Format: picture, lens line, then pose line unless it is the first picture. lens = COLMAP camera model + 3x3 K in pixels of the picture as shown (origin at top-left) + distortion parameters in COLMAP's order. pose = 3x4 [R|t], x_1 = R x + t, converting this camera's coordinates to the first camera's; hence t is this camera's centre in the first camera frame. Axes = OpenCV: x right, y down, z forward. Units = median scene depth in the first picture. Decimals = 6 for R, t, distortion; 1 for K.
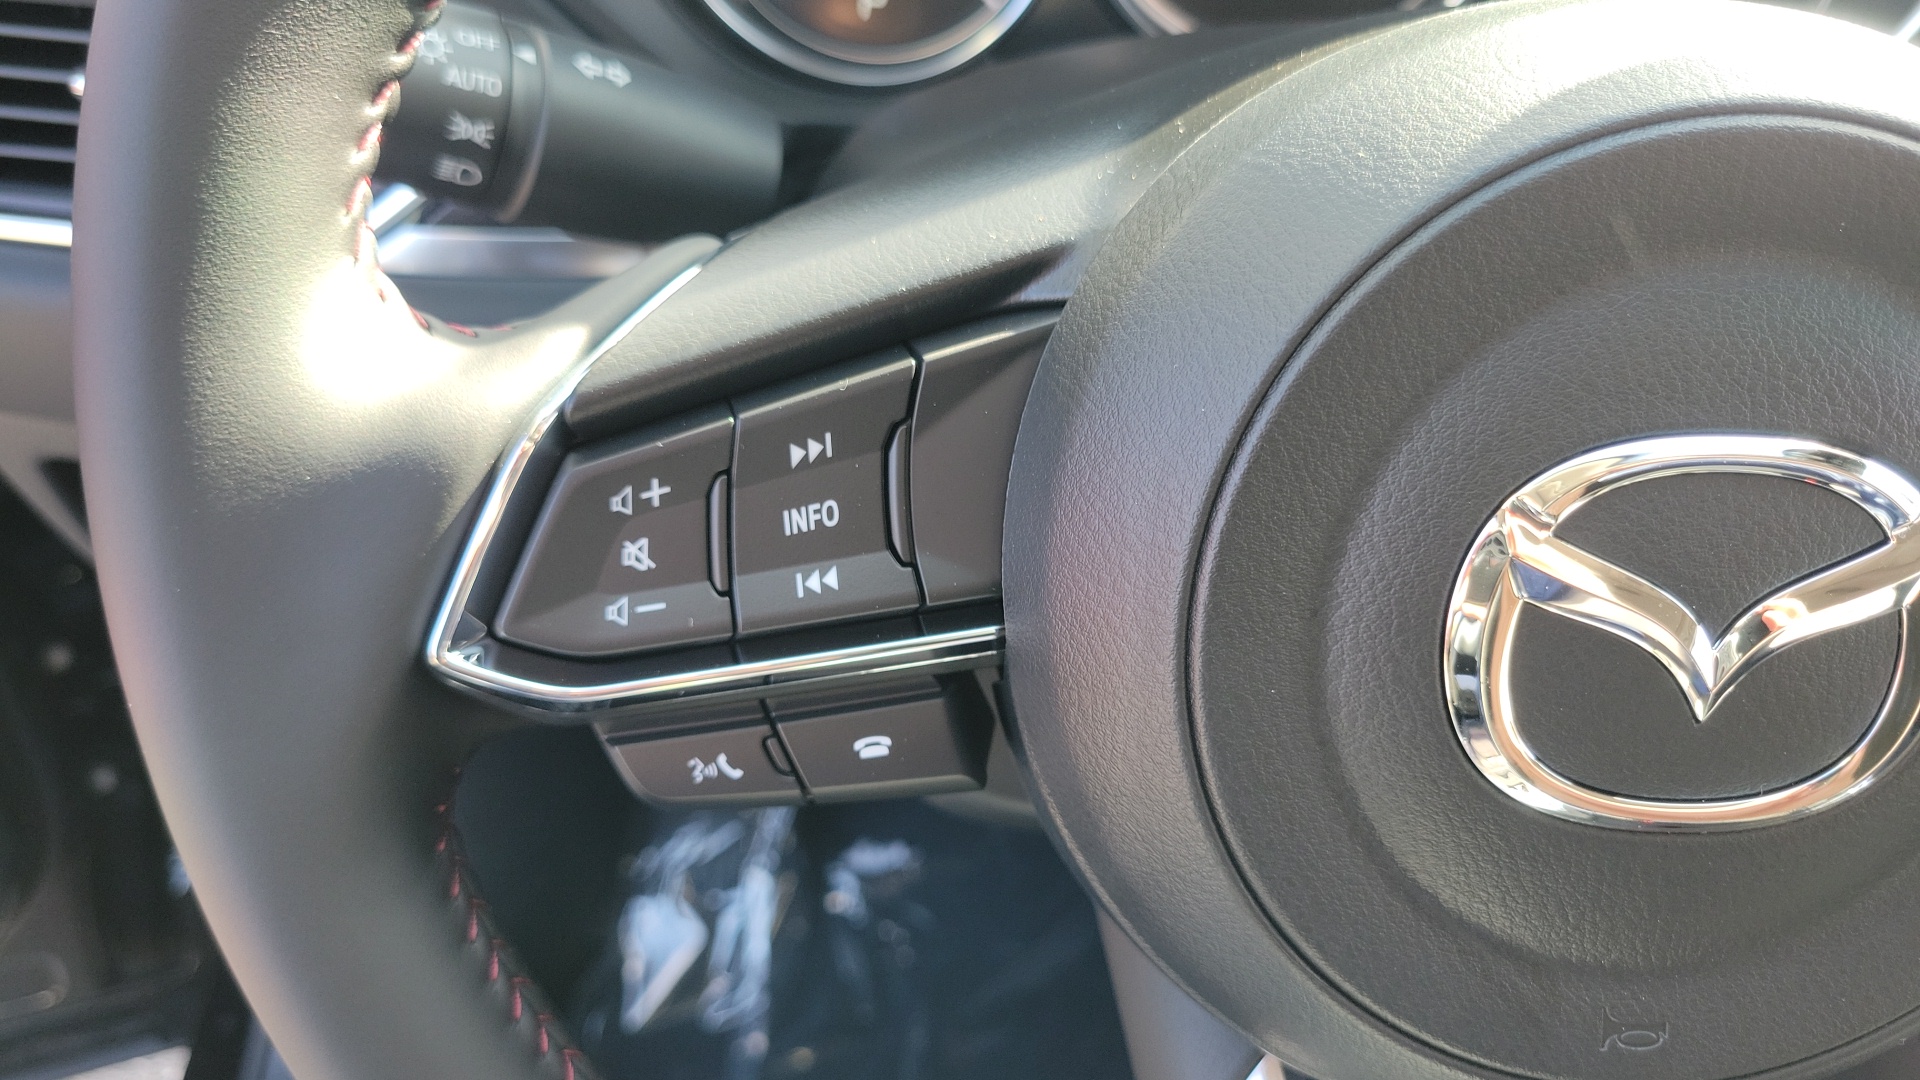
lens RADIAL K [[1497.1, 0, 920.0], [0, 1497.1, 523.4], [0, 0, 1]] dist [0.016160, -0.005683]
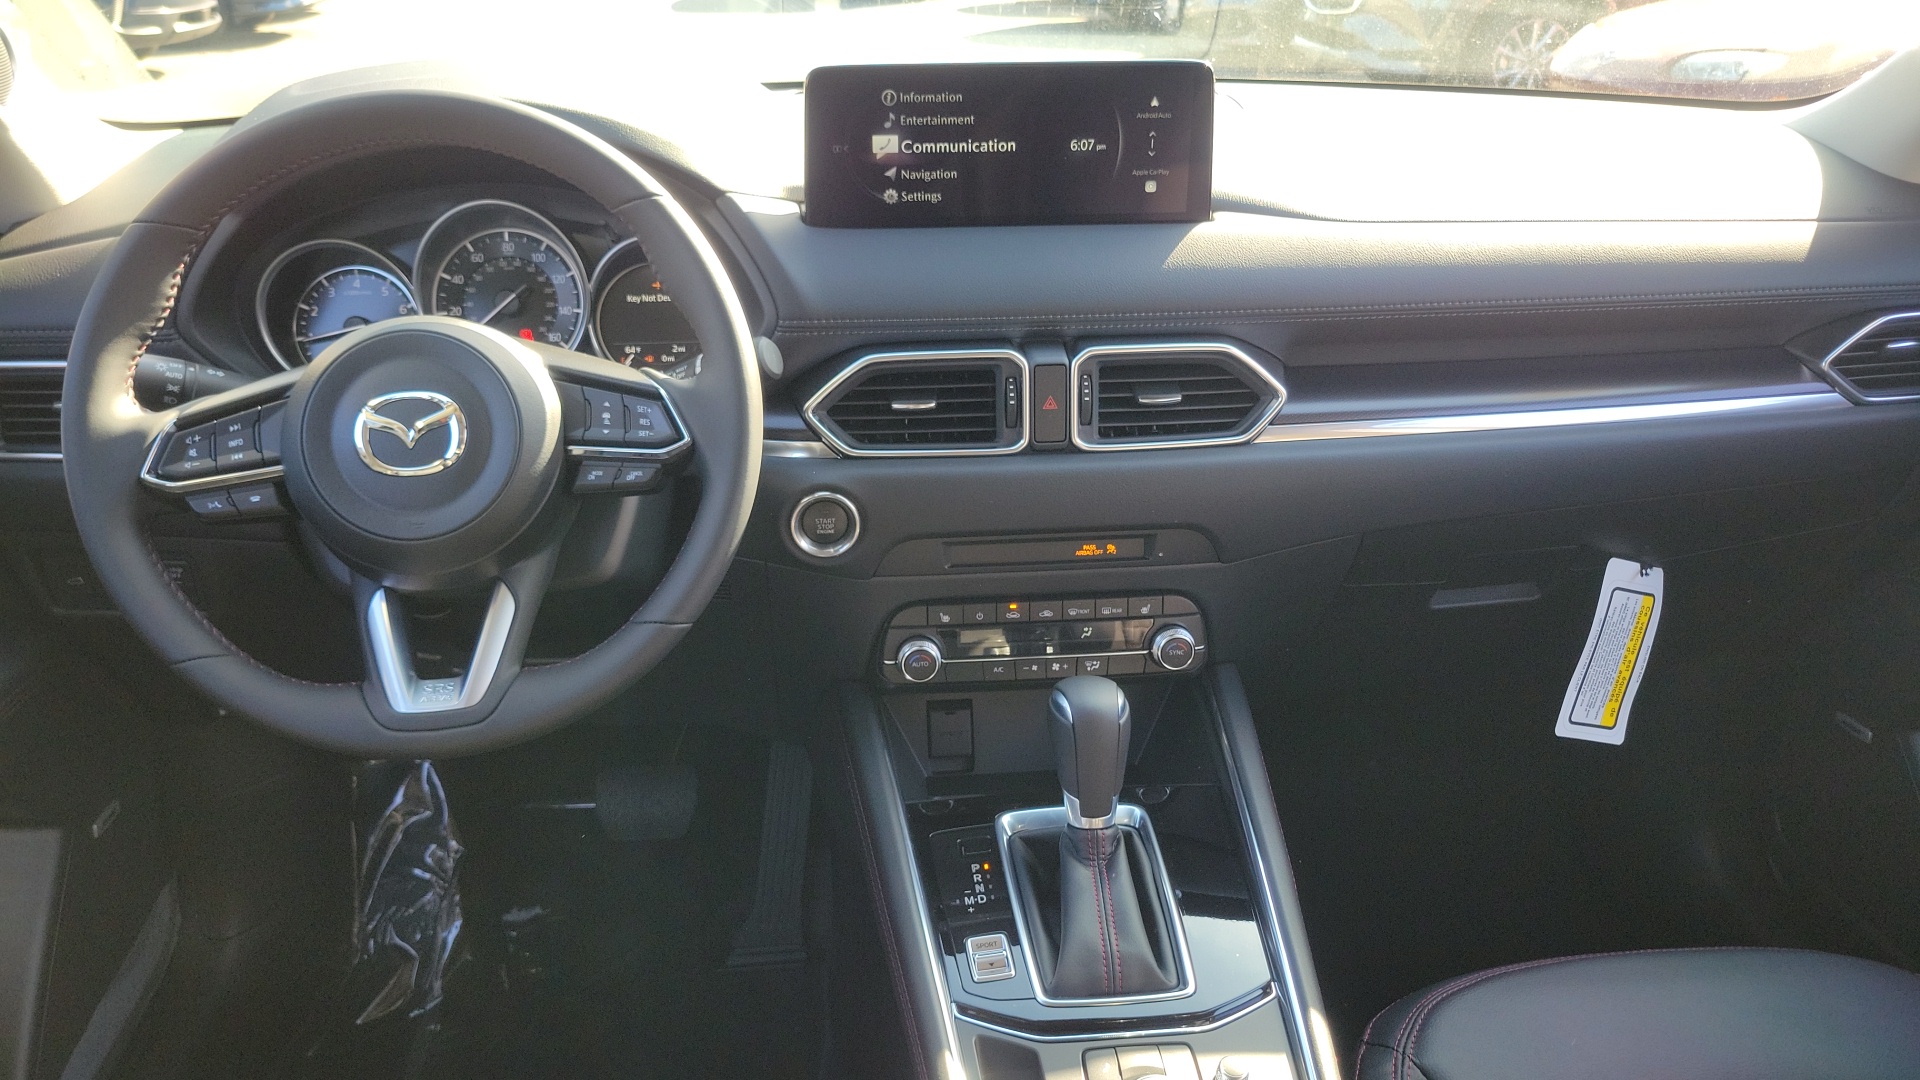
lens RADIAL K [[1497.1, 0, 964.3], [0, 1497.1, 536.9], [0, 0, 1]] dist [0.016160, -0.005683]
pose [[0.991432, -0.097836, 0.086546, 1.626679], [0.119729, 0.945546, -0.302667, 1.835333], [-0.052221, 0.310436, 0.949159, -3.176688]]
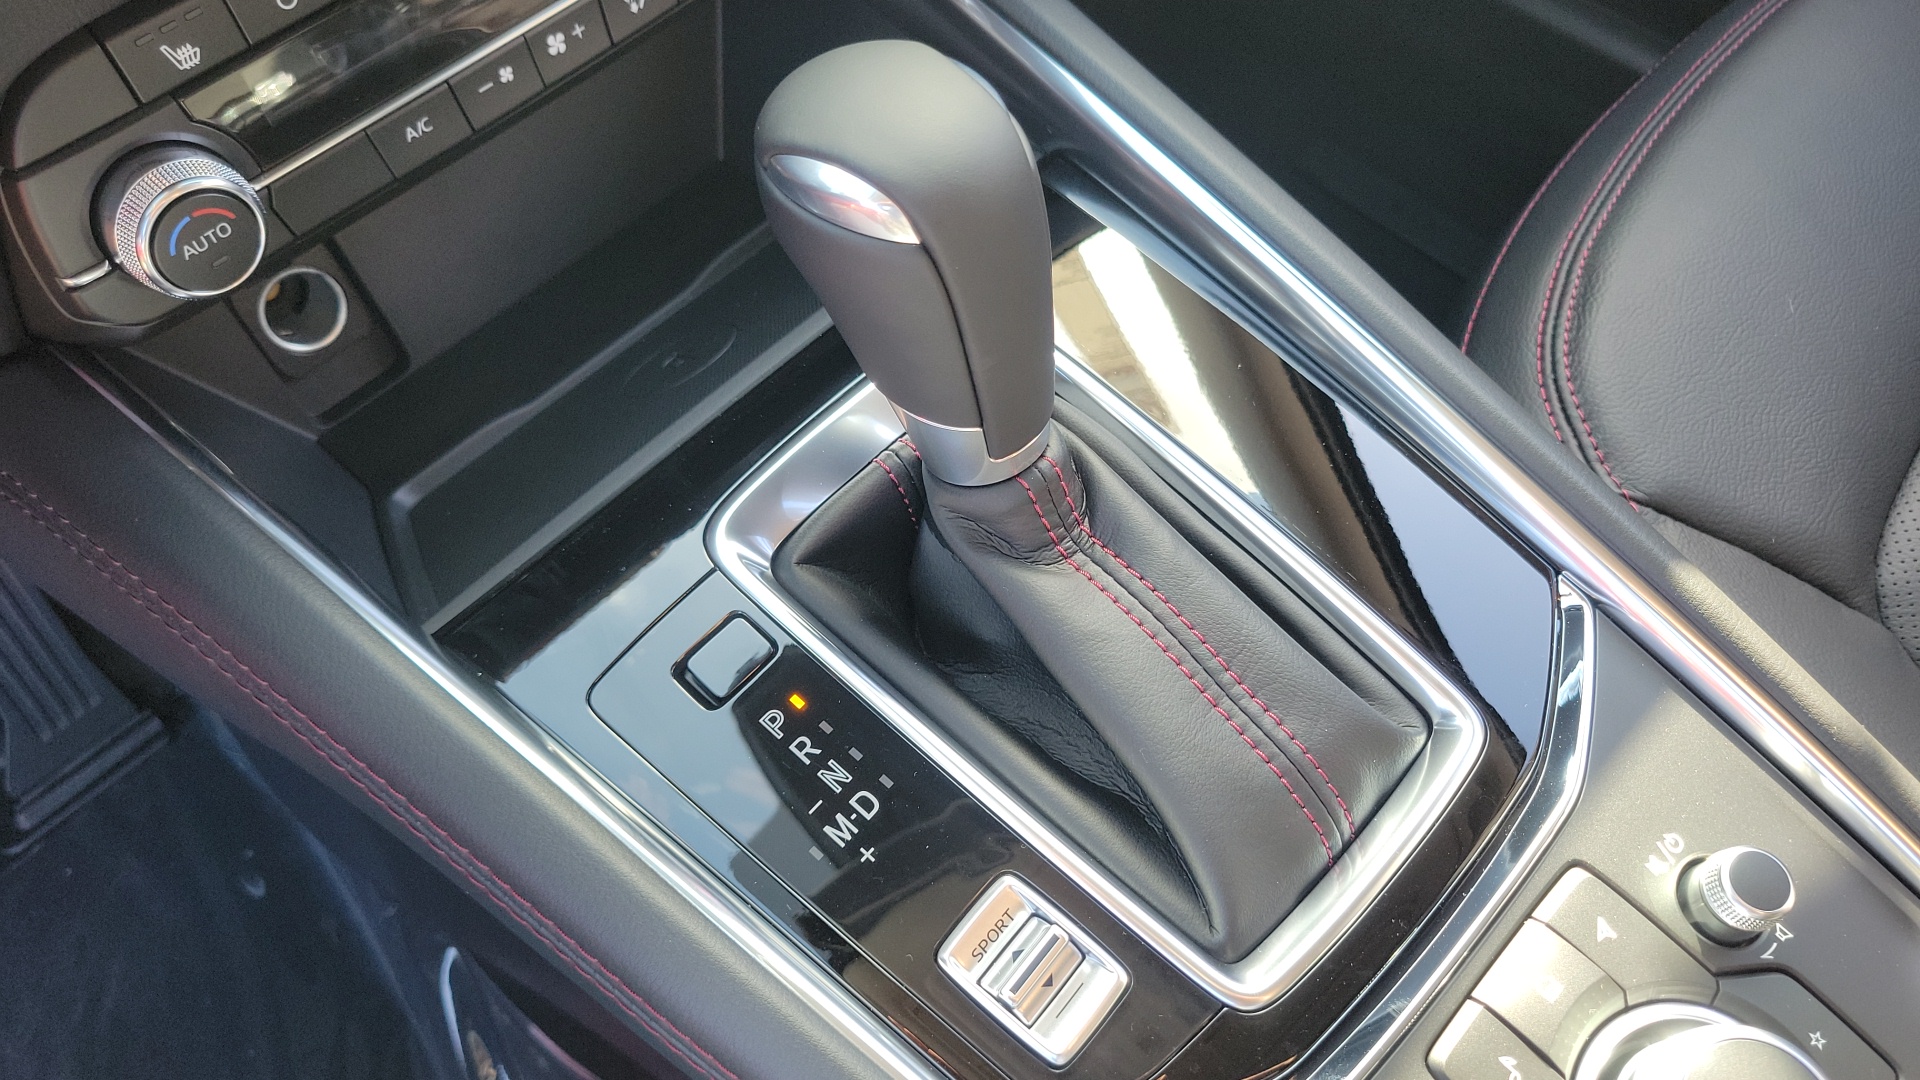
lens RADIAL K [[1497.1, 0, 976.7], [0, 1497.1, 536.6], [0, 0, 1]] dist [0.016160, -0.005683]
pose [[0.674756, -0.653674, 0.342659, 1.687239], [0.528872, 0.752084, 0.393273, 0.643059], [-0.514781, -0.084141, 0.853183, 0.280470]]
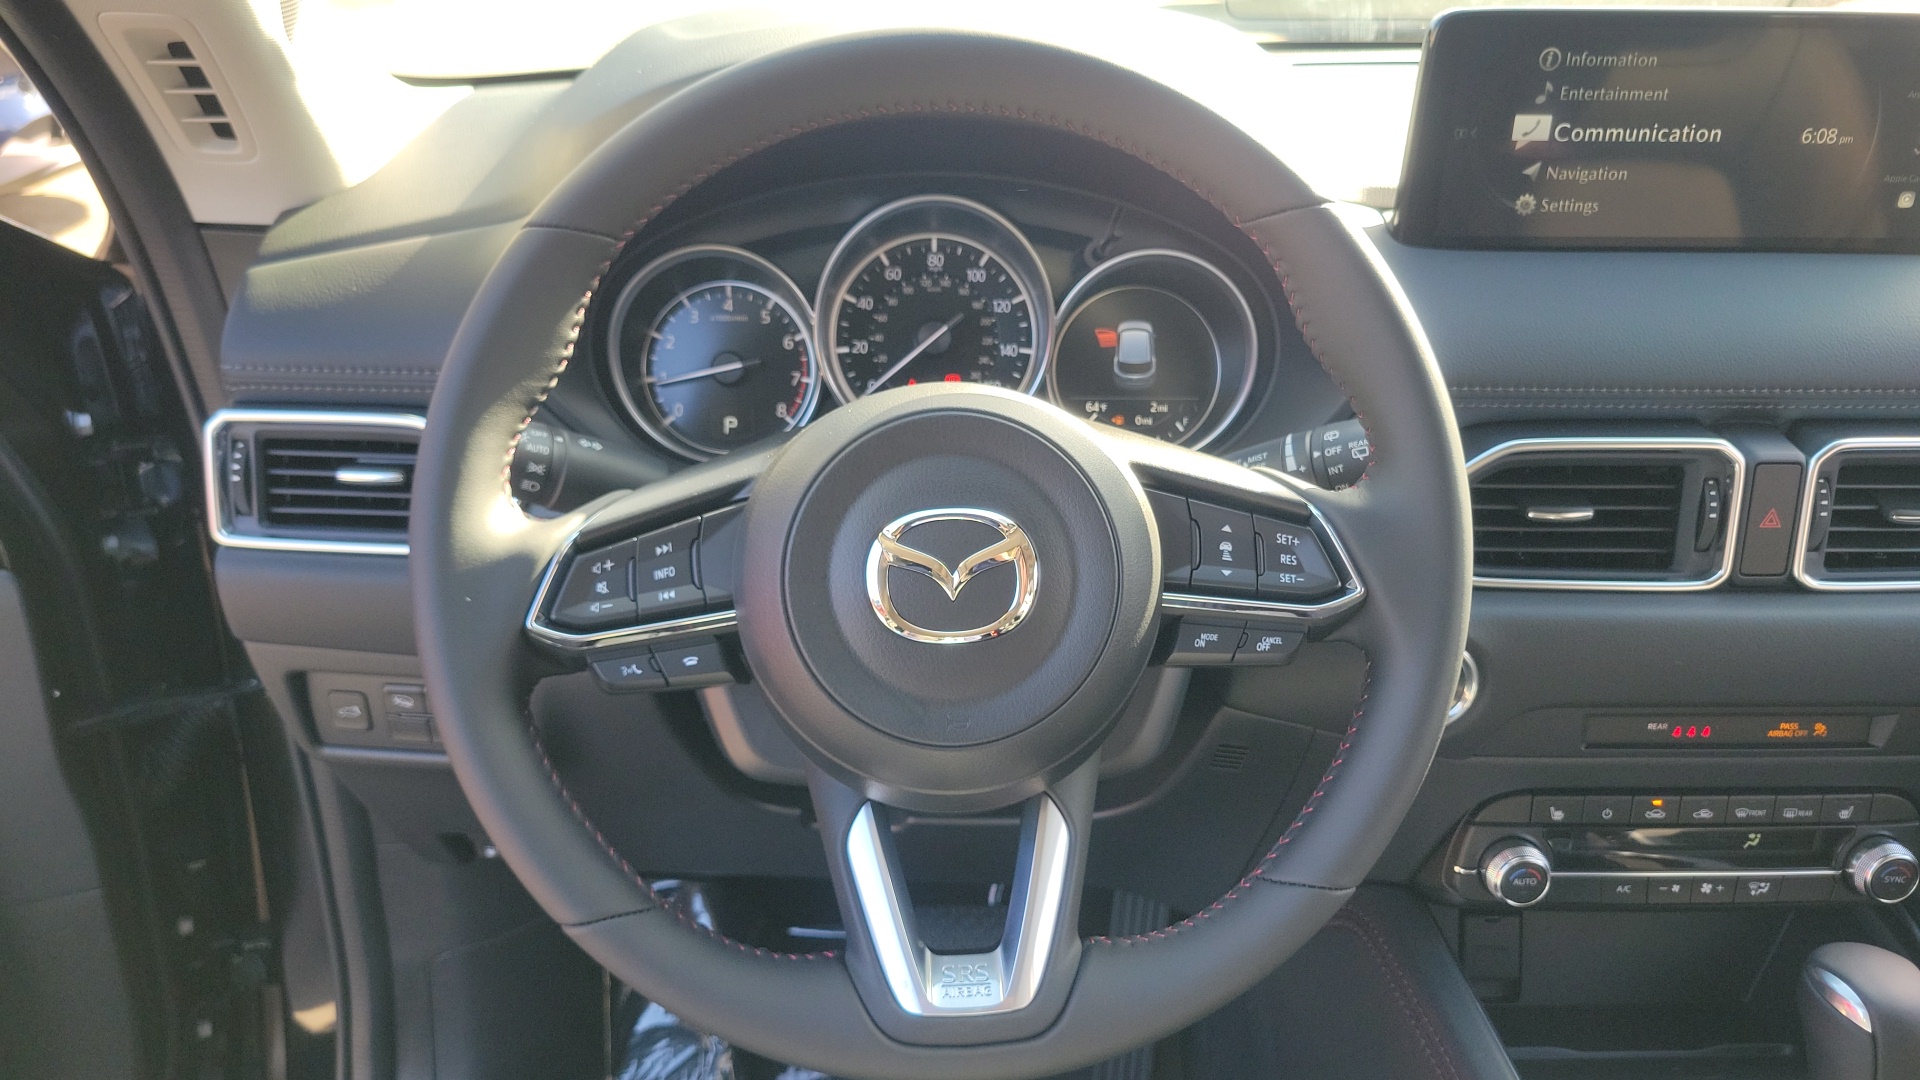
lens RADIAL K [[1497.1, 0, 944.1], [0, 1497.1, 531.5], [0, 0, 1]] dist [0.016160, -0.005683]
pose [[0.997734, -0.059753, 0.030921, 0.366969], [0.066285, 0.951764, -0.299586, 0.796844], [-0.011528, 0.300957, 0.953568, -1.698697]]
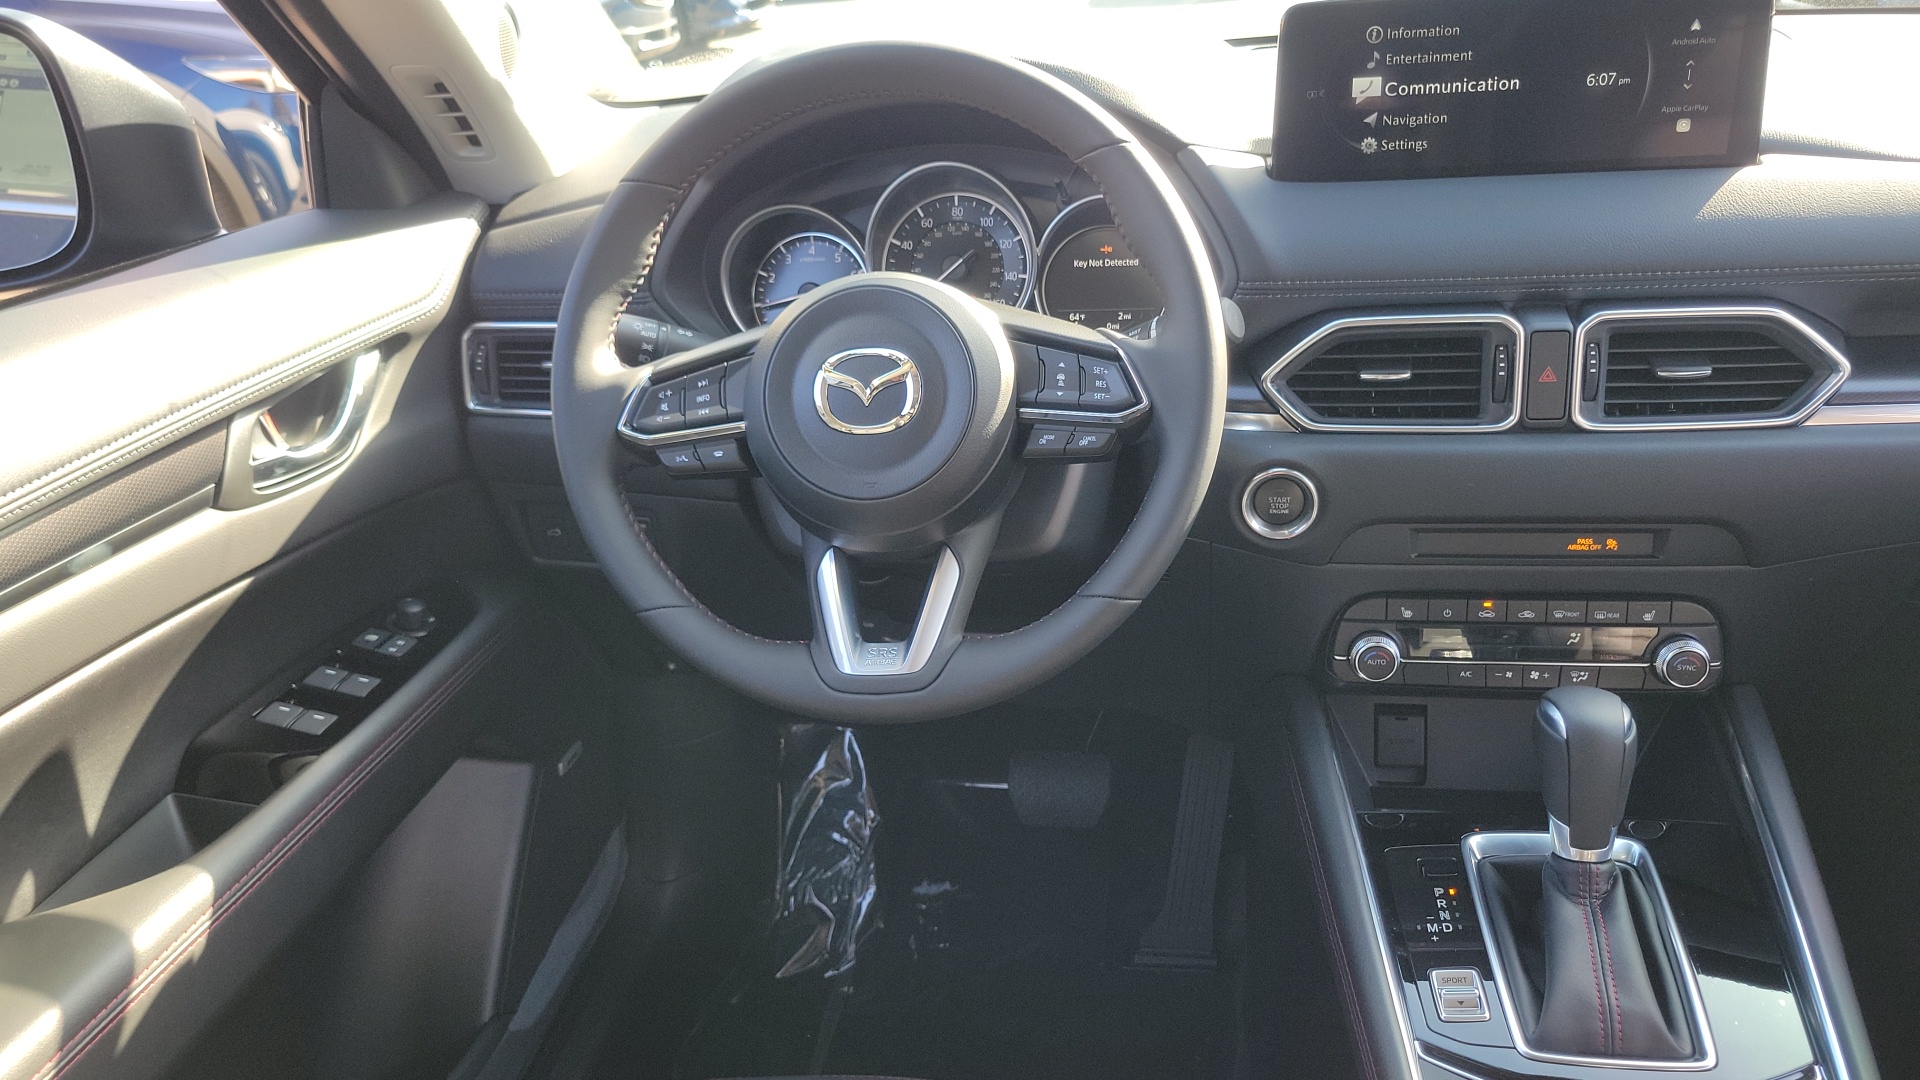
lens RADIAL K [[1497.1, 0, 945.7], [0, 1497.1, 554.1], [0, 0, 1]] dist [0.016160, -0.005683]
pose [[0.981899, -0.053922, -0.181569, 1.412150], [-0.004505, 0.951700, -0.306995, 1.793597], [0.189353, 0.302256, 0.934231, -2.861819]]
